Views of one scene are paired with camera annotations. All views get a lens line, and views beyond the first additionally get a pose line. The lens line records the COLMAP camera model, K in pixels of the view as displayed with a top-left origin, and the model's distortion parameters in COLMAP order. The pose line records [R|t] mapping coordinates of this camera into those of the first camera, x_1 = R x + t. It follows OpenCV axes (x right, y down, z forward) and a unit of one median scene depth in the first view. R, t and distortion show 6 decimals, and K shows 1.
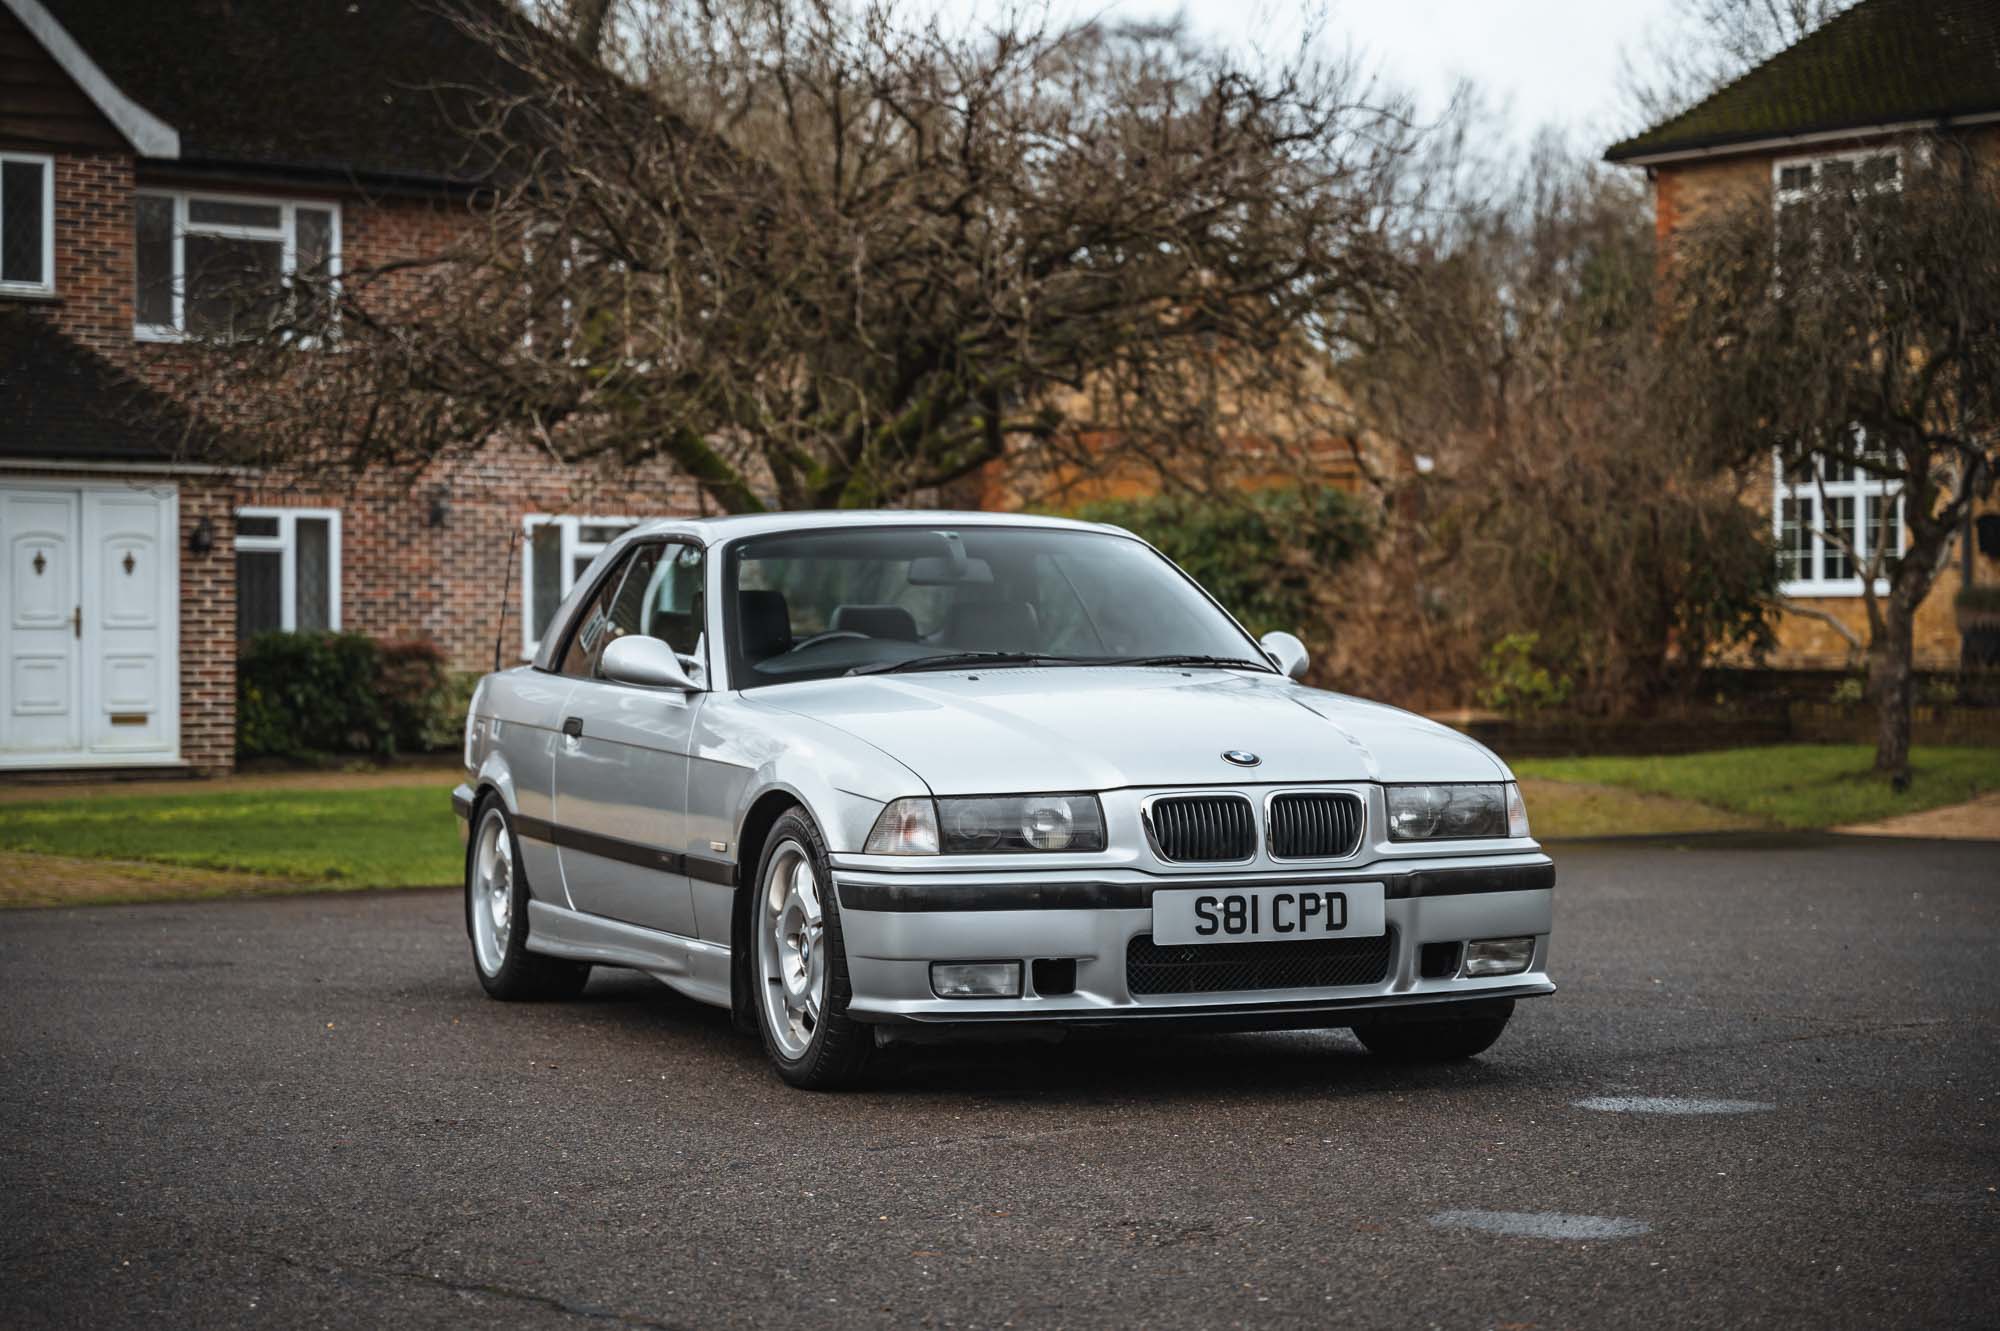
lens RADIAL K [[3949.9, 0, 961.3], [0, 3949.9, 662.2], [0, 0, 1]] dist [0.015304, -0.250513]
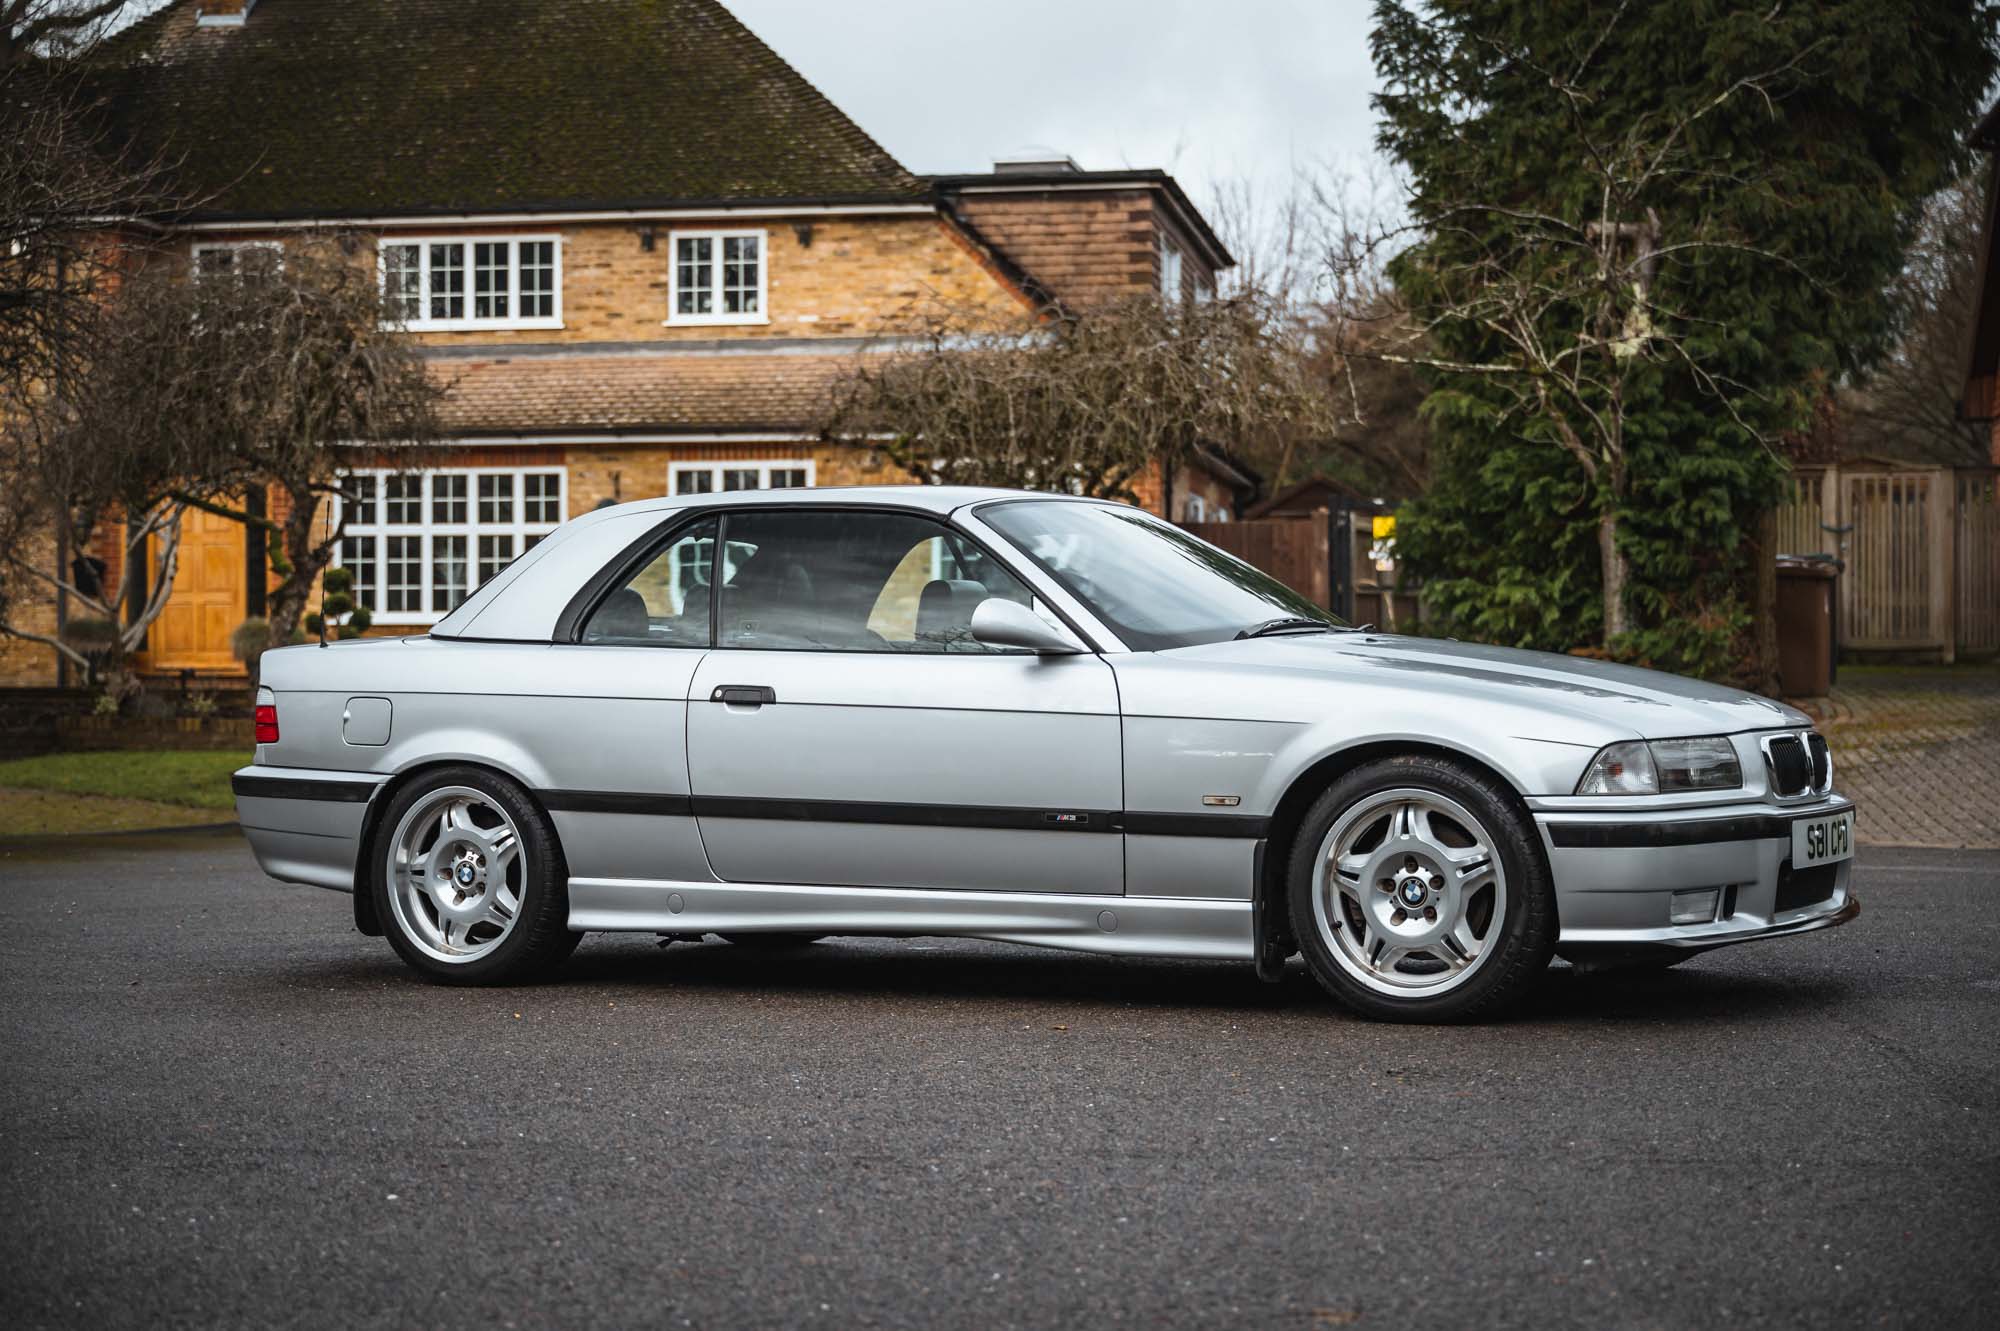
lens RADIAL K [[3218.3, 0, 1000.0], [0, 3218.3, 665.5], [0, 0, 1]] dist [0.010992, -0.048192]
pose [[0.757314, 0.005194, 0.653031, -0.187345], [0.001945, 0.999946, -0.010209, 0.005747], [-0.653049, 0.009001, 0.757263, 0.116642]]
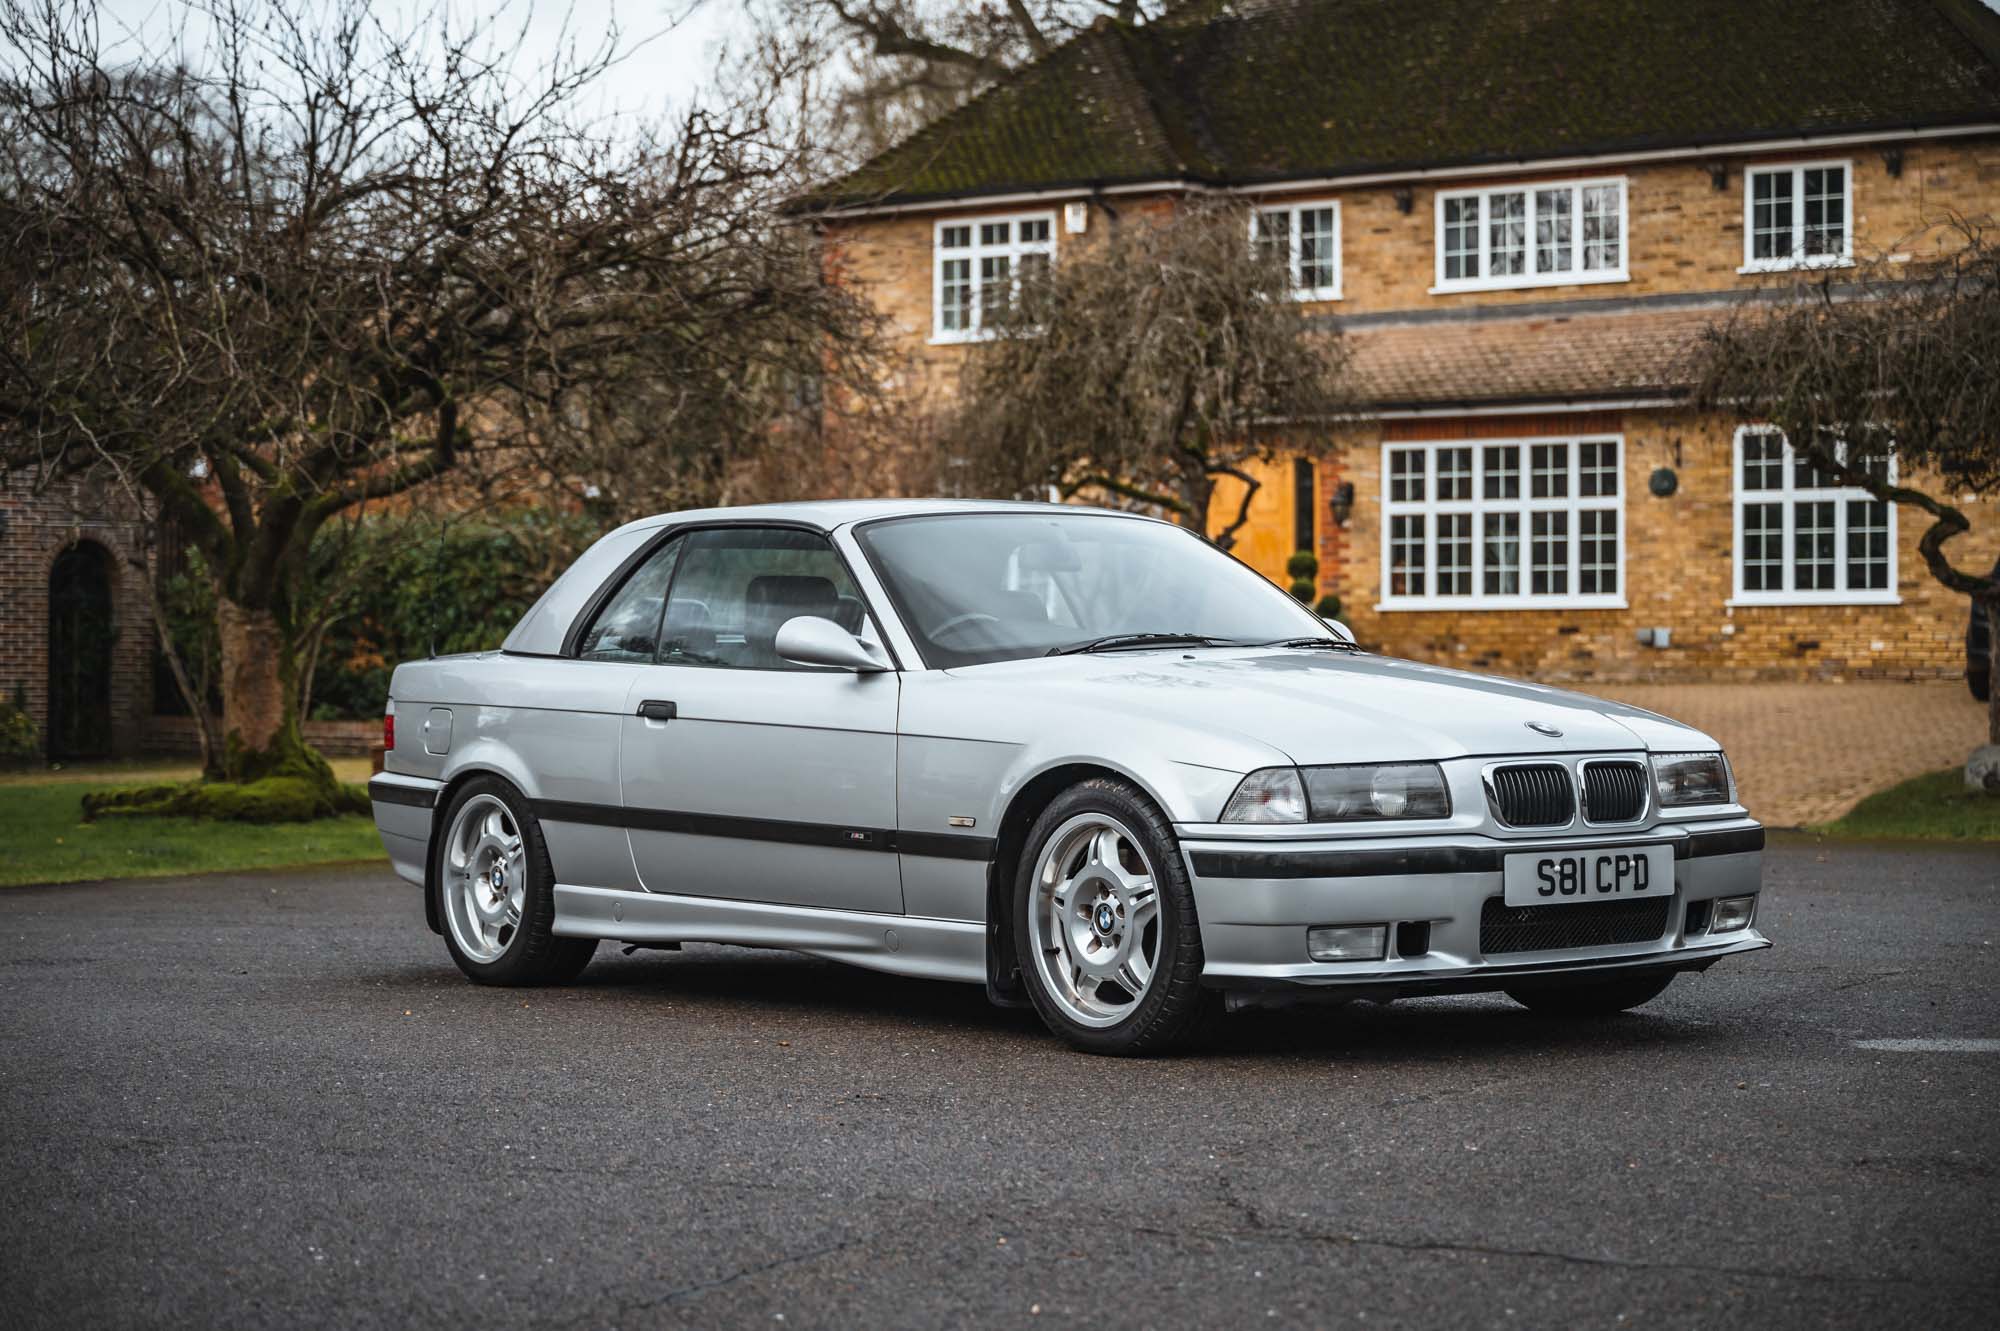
lens RADIAL K [[3628.4, 0, 1000.0], [0, 3628.4, 665.5], [0, 0, 1]] dist [-0.005105, -0.127624]
pose [[0.956222, 0.001247, 0.292641, -0.093422], [0.000187, 0.999988, -0.004874, 0.003204], [-0.292644, 0.004715, 0.956210, 0.030857]]
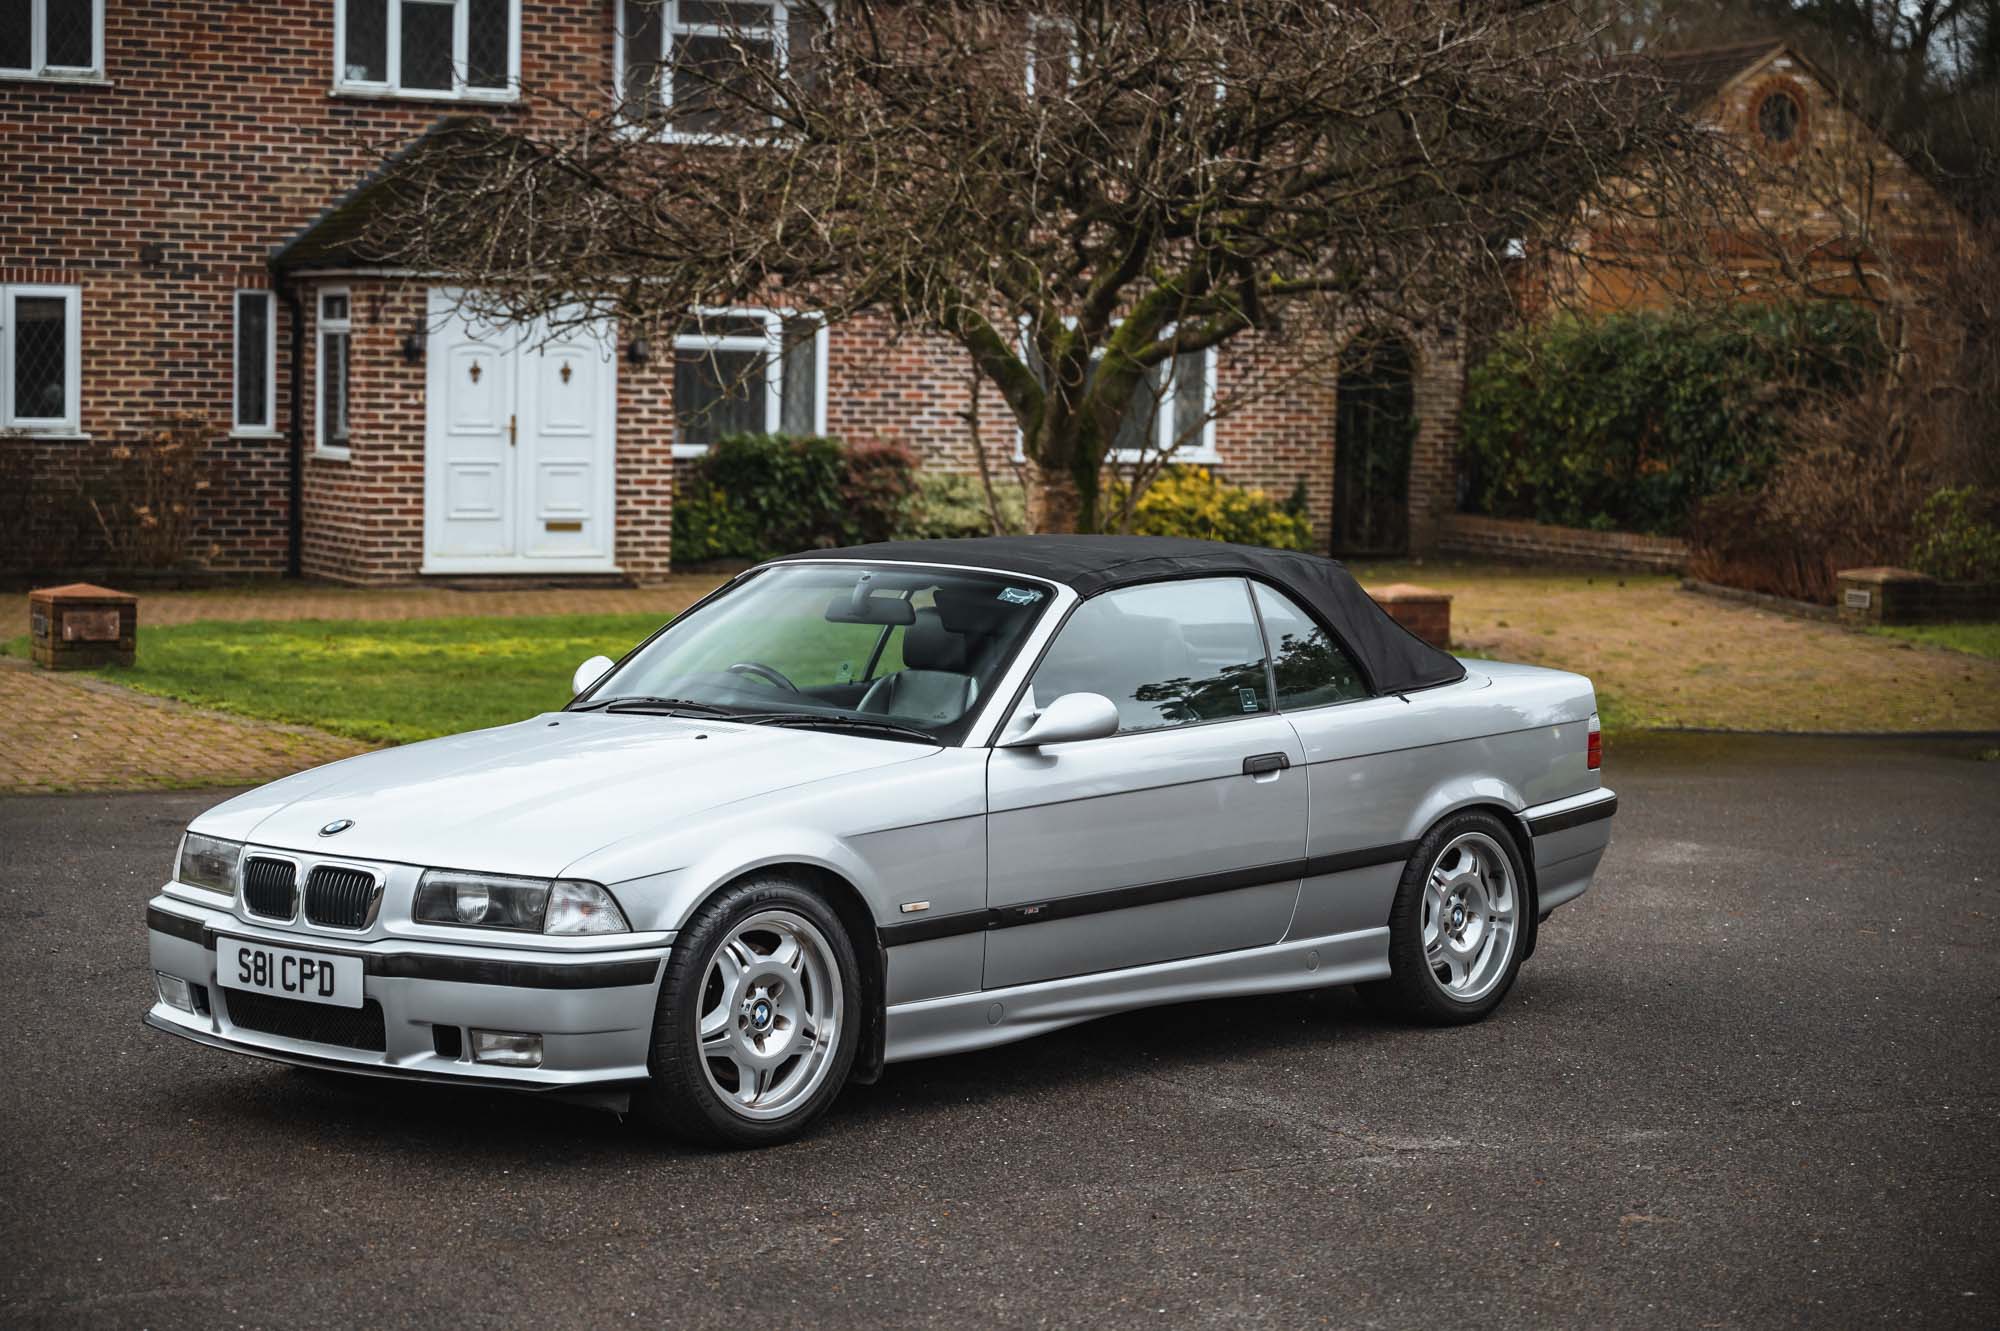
lens RADIAL K [[3949.9, 0, 961.3], [0, 3949.9, 662.2], [0, 0, 1]] dist [0.015304, -0.250513]
pose [[0.977112, 0.037695, -0.209361, 0.102836], [-0.022755, 0.997049, 0.073318, -0.027342], [0.211507, -0.066876, 0.975086, 0.027416]]
